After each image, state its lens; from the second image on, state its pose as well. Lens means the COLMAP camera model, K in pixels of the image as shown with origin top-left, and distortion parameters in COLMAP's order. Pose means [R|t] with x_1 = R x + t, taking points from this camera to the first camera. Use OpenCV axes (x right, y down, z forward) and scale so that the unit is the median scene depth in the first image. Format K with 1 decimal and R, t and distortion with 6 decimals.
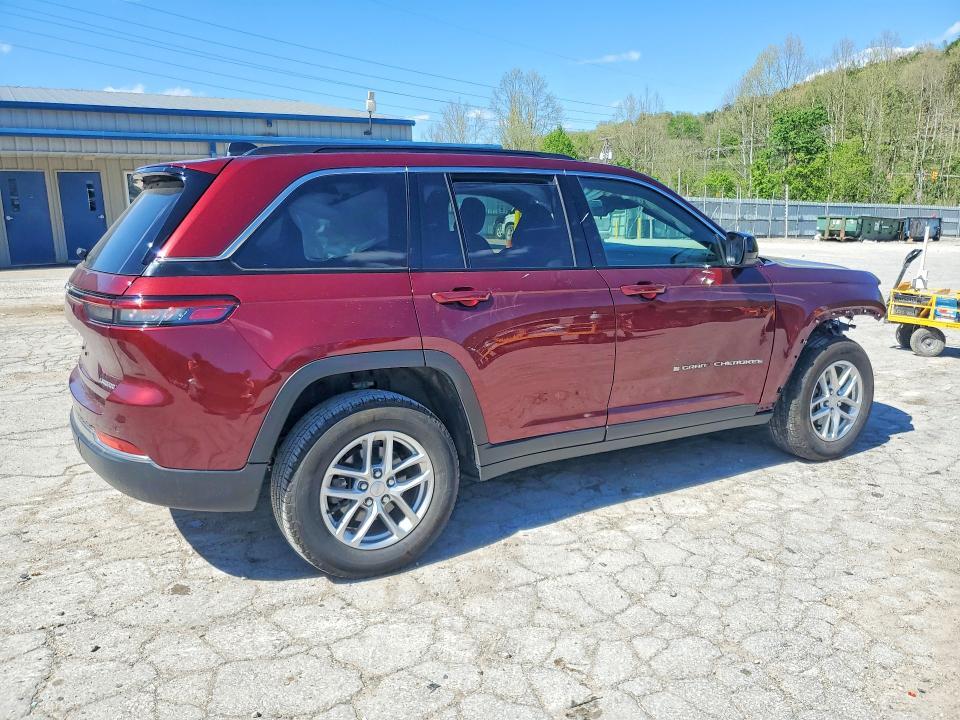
lens RADIAL K [[738.4, 0, 478.6], [0, 738.4, 359.7], [0, 0, 1]] dist [0.008971, -0.007078]
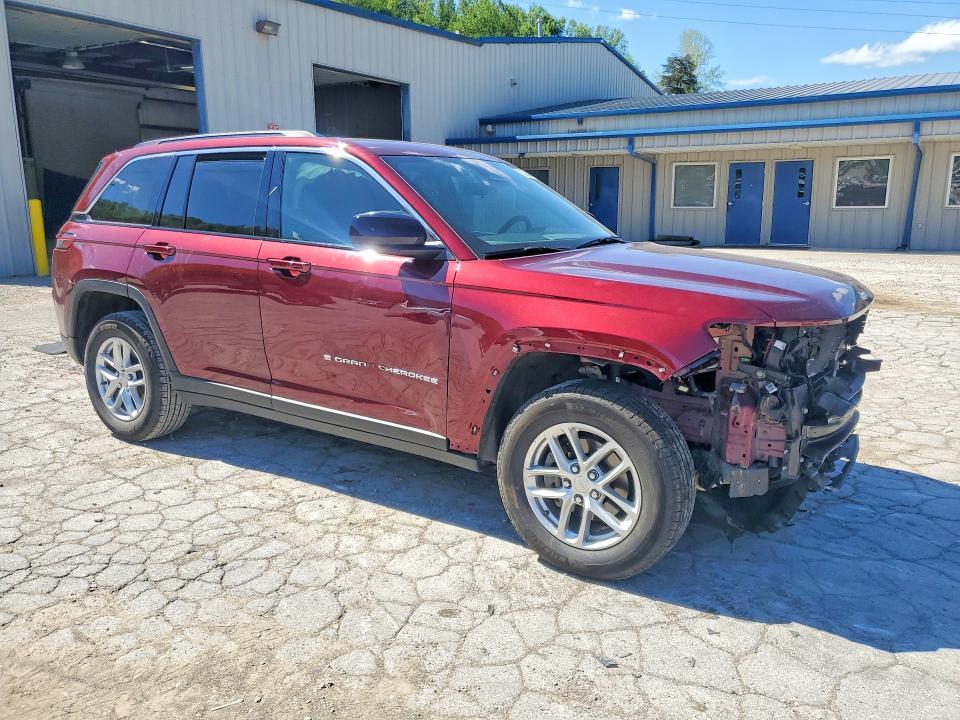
lens RADIAL K [[738.4, 0, 479.3], [0, 738.4, 337.1], [0, 0, 1]] dist [0.008971, -0.007078]
pose [[0.470231, 0.168852, -0.866240, 1.218912], [-0.182612, 0.978901, 0.091683, -0.138617], [0.863444, 0.115074, 0.491144, 0.758162]]
